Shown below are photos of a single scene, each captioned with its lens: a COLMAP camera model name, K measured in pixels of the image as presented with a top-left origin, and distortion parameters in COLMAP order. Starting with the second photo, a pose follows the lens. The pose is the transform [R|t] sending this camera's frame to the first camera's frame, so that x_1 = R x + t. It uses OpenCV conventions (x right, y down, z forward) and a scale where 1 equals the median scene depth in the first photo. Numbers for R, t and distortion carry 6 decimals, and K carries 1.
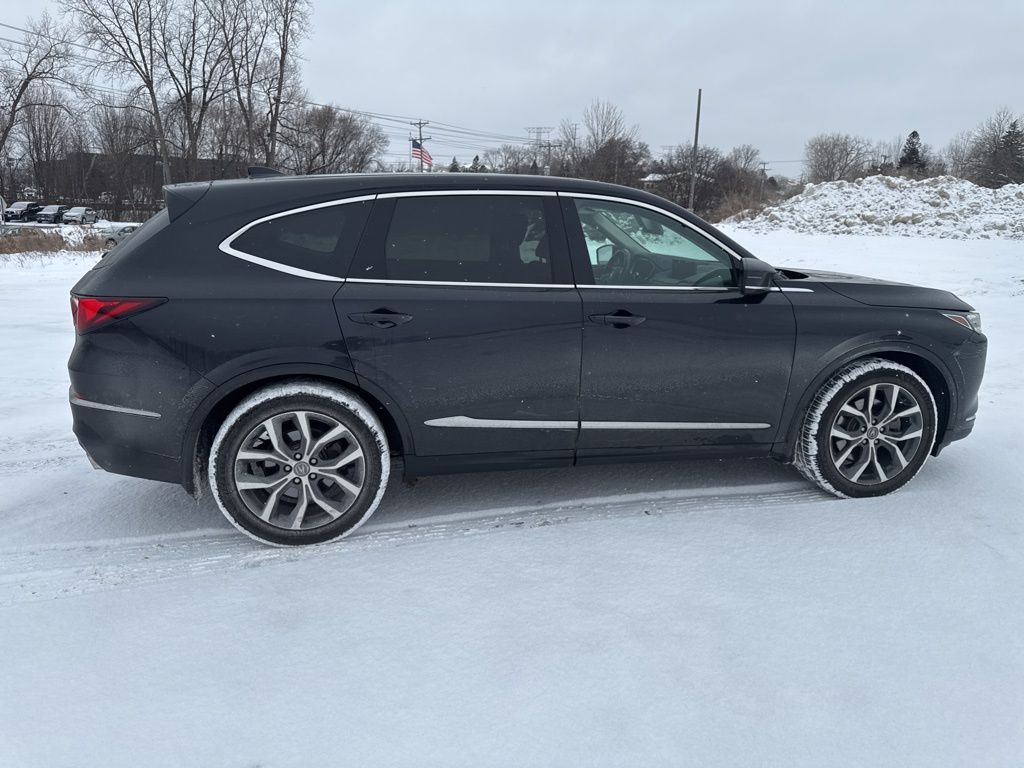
lens RADIAL K [[736.7, 0, 508.2], [0, 736.7, 382.6], [0, 0, 1]] dist [0.008495, -0.003950]
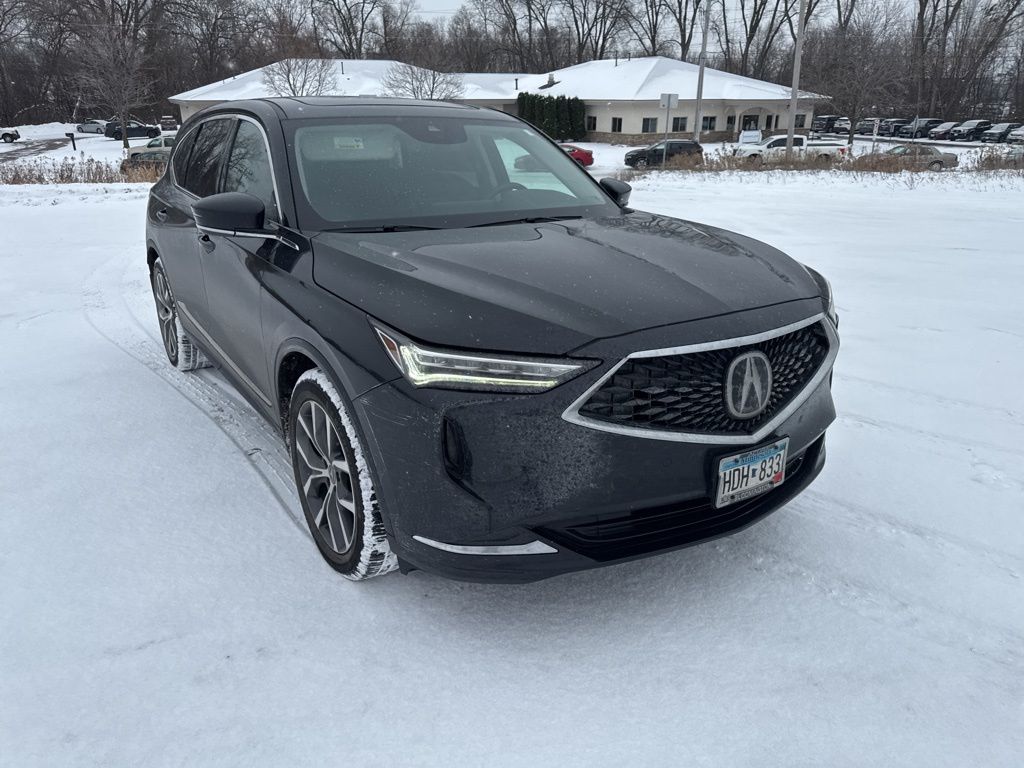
lens RADIAL K [[736.7, 0, 508.2], [0, 736.7, 382.6], [0, 0, 1]] dist [0.008495, -0.003950]
pose [[0.384615, 0.295760, -0.874412, 0.829400], [-0.204891, 0.951003, 0.231544, -0.149819], [0.900050, 0.090104, 0.426369, 0.629982]]
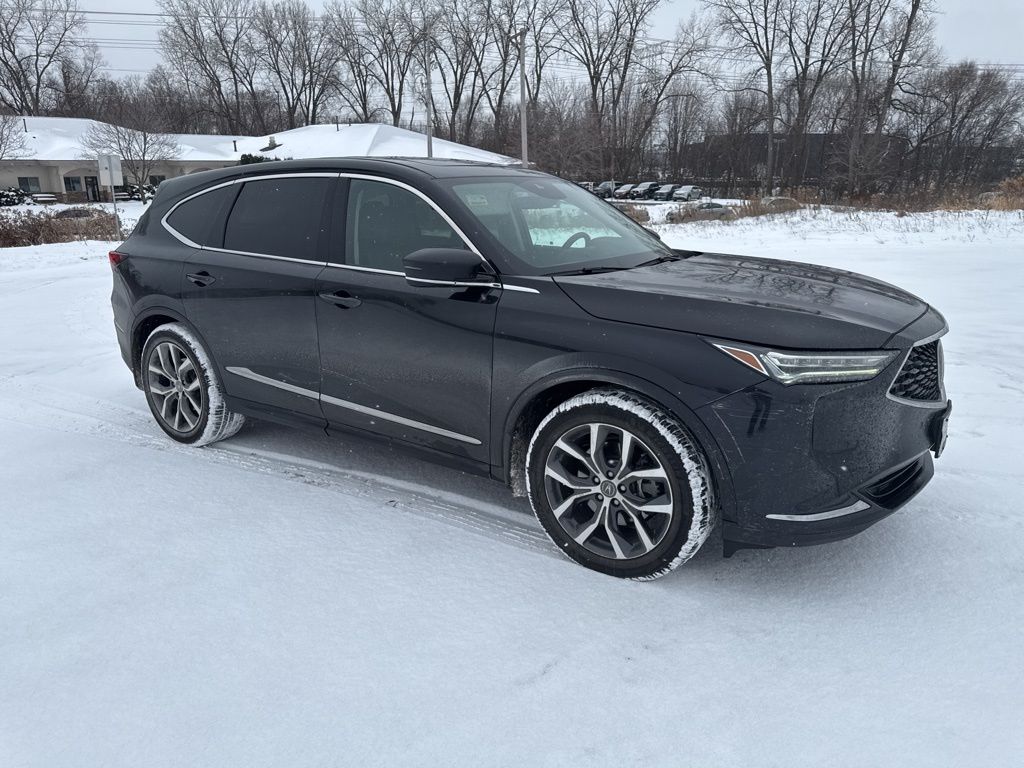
lens RADIAL K [[726.5, 0, 507.8], [0, 726.5, 384.4], [0, 0, 1]] dist [0.034515, -0.037959]
pose [[0.698197, 0.175274, -0.694119, 0.673118], [-0.150627, 0.983829, 0.096917, -0.067426], [0.699881, 0.036886, 0.713307, 0.296829]]
